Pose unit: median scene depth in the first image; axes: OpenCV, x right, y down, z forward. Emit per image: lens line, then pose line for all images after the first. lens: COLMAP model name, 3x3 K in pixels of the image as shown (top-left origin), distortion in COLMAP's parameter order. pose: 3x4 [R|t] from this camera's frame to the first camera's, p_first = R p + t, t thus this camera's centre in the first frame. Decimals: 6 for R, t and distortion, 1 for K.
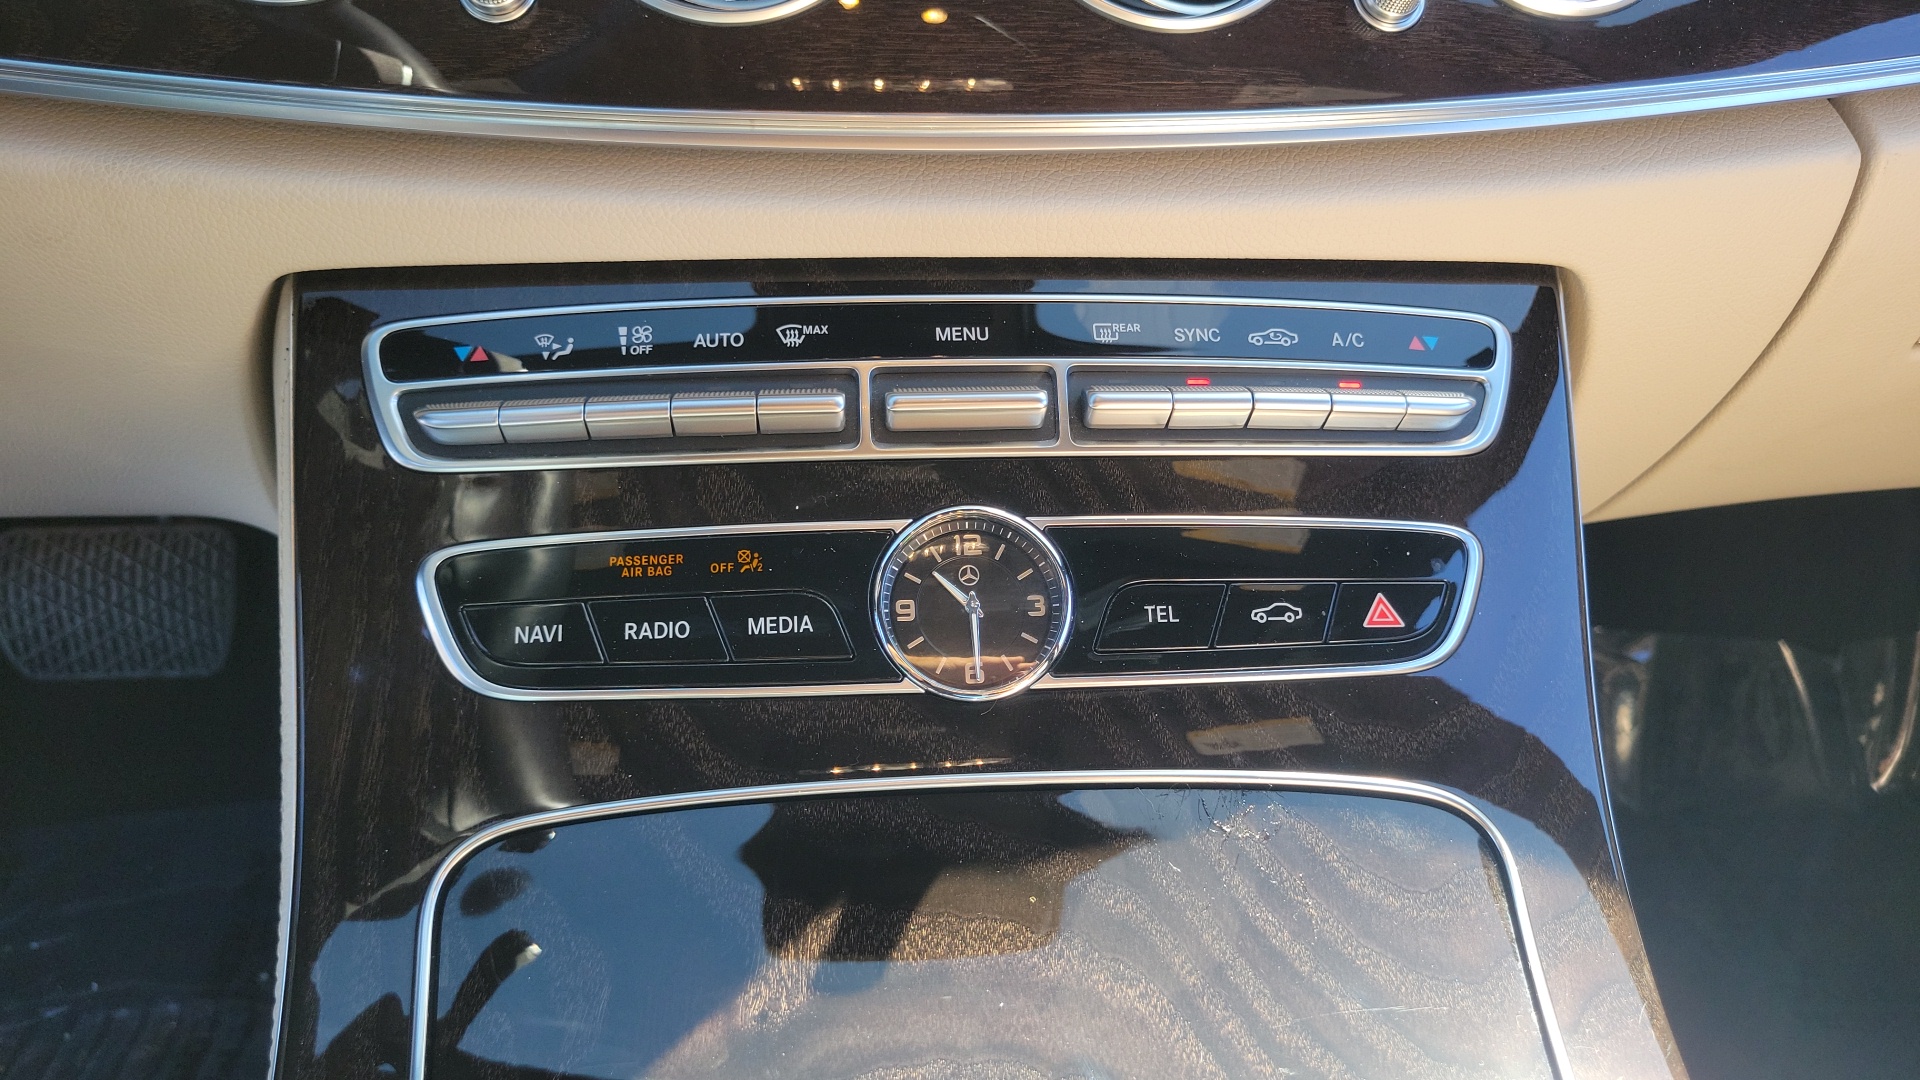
lens RADIAL K [[1508.0, 0, 960.0], [0, 1508.0, 540.0], [0, 0, 1]] dist [0.012182, -0.001941]
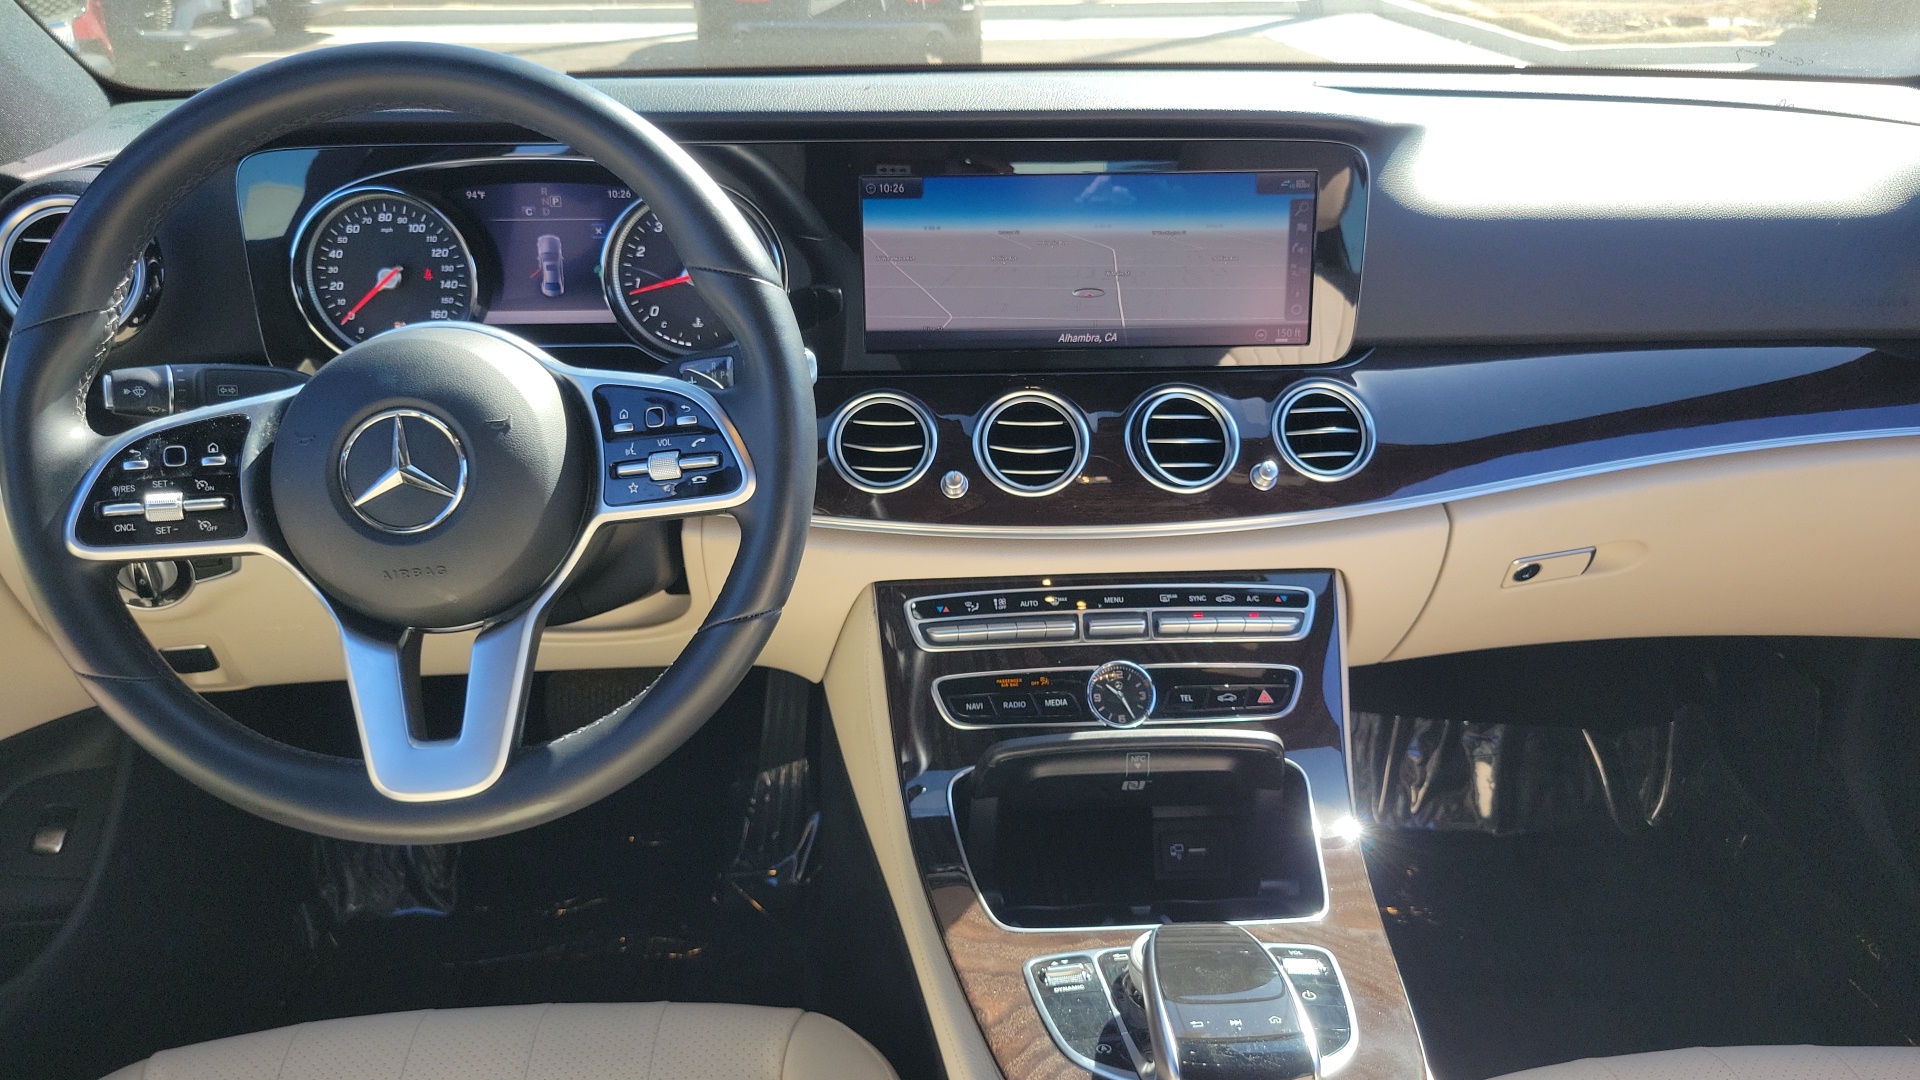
lens RADIAL K [[1463.2, 0, 976.0], [0, 1463.2, 541.4], [0, 0, 1]] dist [0.023334, -0.013137]
pose [[0.999649, -0.012668, -0.023272, -0.199975], [0.010448, 0.995596, -0.093165, 0.007668], [0.024350, 0.092889, 0.995379, -1.822820]]
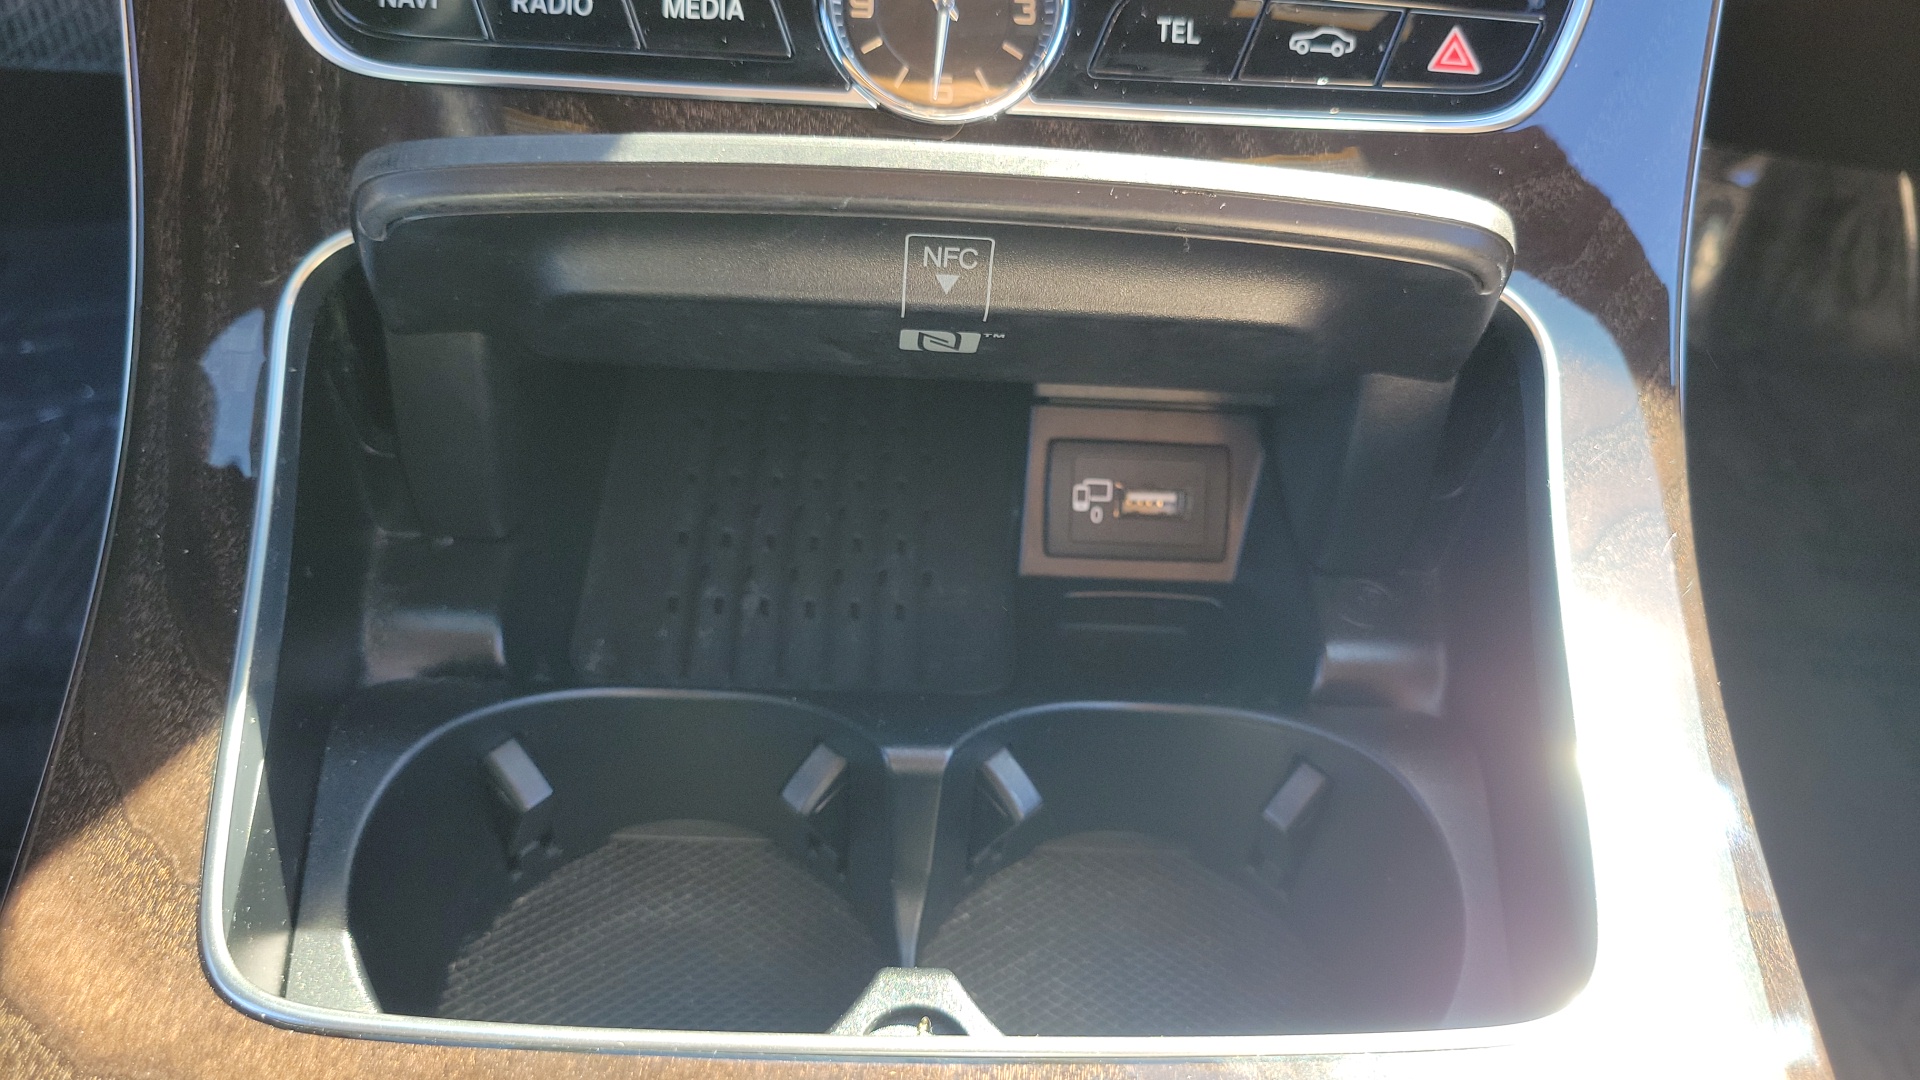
lens RADIAL K [[1508.0, 0, 960.0], [0, 1508.0, 540.0], [0, 0, 1]] dist [0.012182, -0.001941]
pose [[0.996343, 0.082706, -0.021438, 0.056670], [-0.071207, 0.942479, 0.326592, 0.049361], [0.047216, -0.323872, 0.944922, 0.143700]]
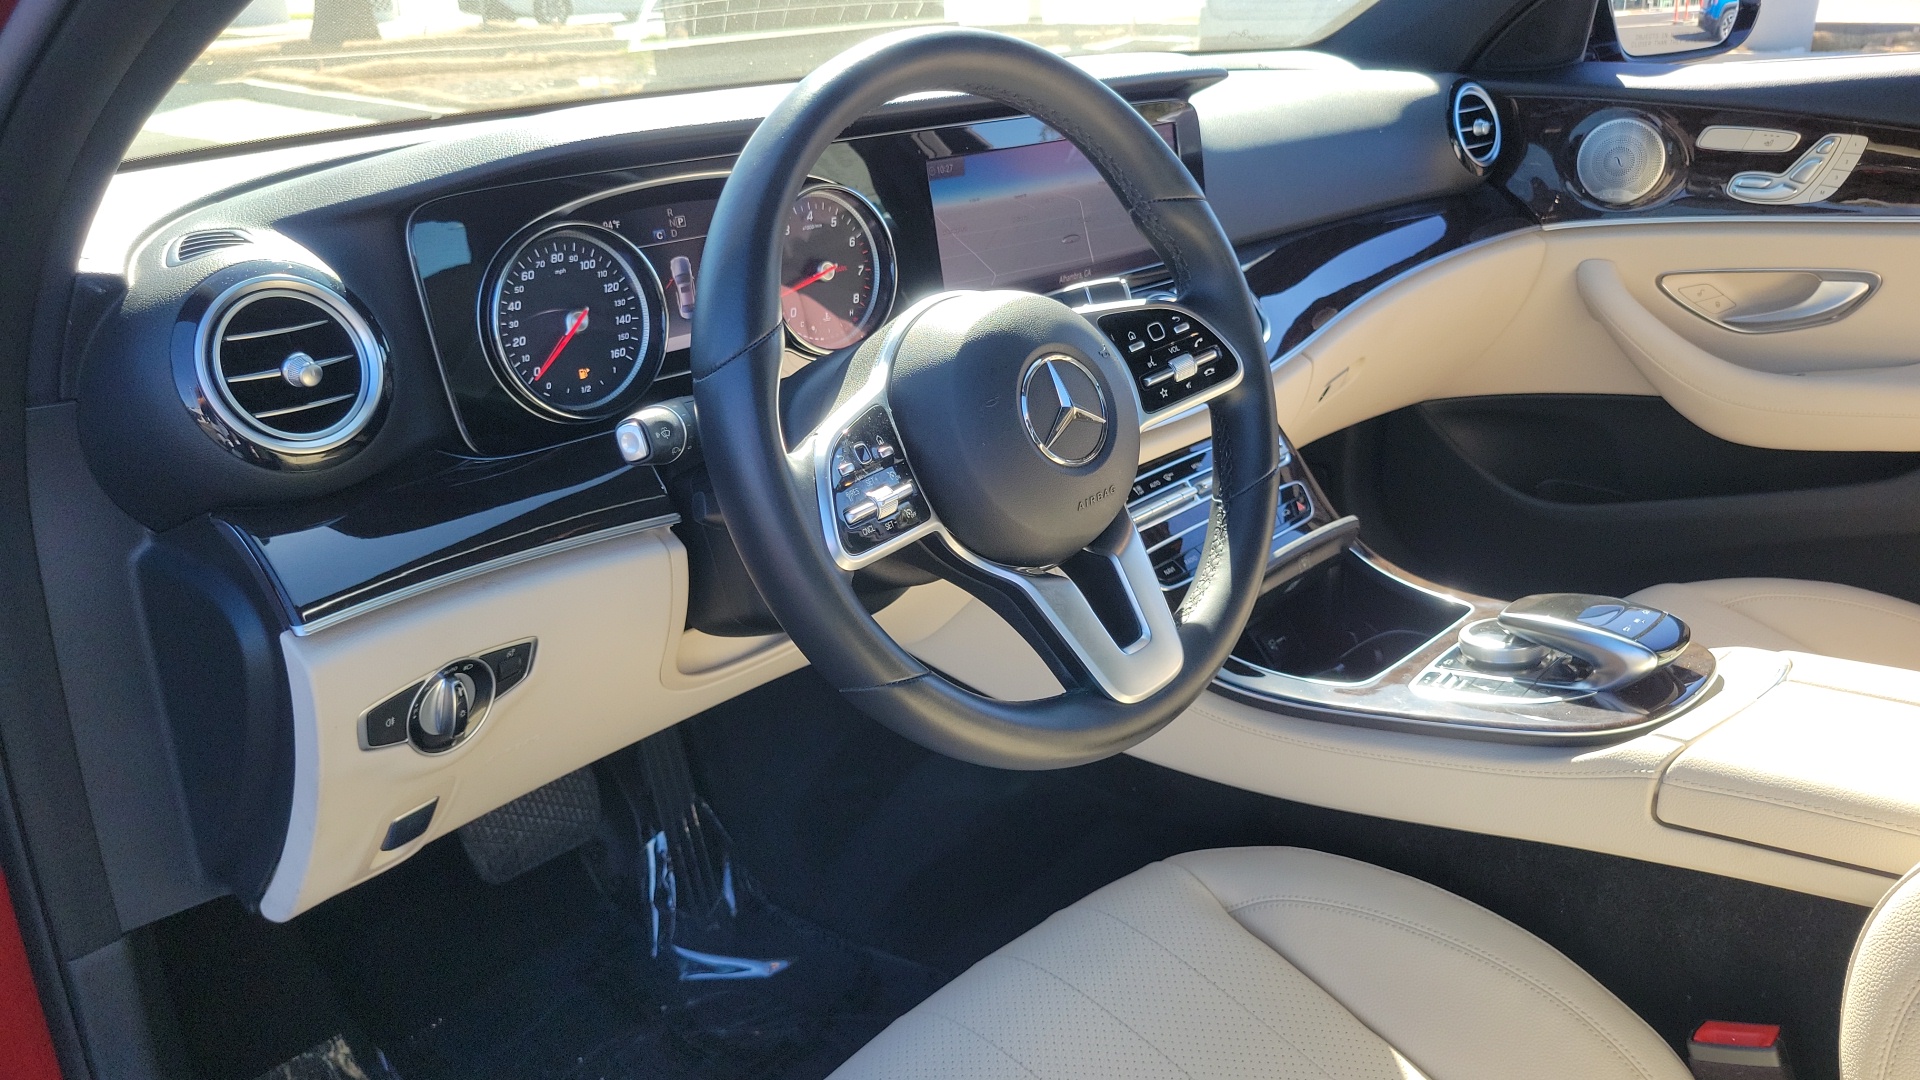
lens RADIAL K [[1484.6, 0, 1005.7], [0, 1484.6, 541.3], [0, 0, 1]] dist [0.008121, 0.002314]
pose [[0.727146, -0.282261, 0.625769, -2.657315], [0.362558, 0.931961, -0.000921, -0.135542], [-0.582933, 0.227548, 0.780008, -1.481146]]
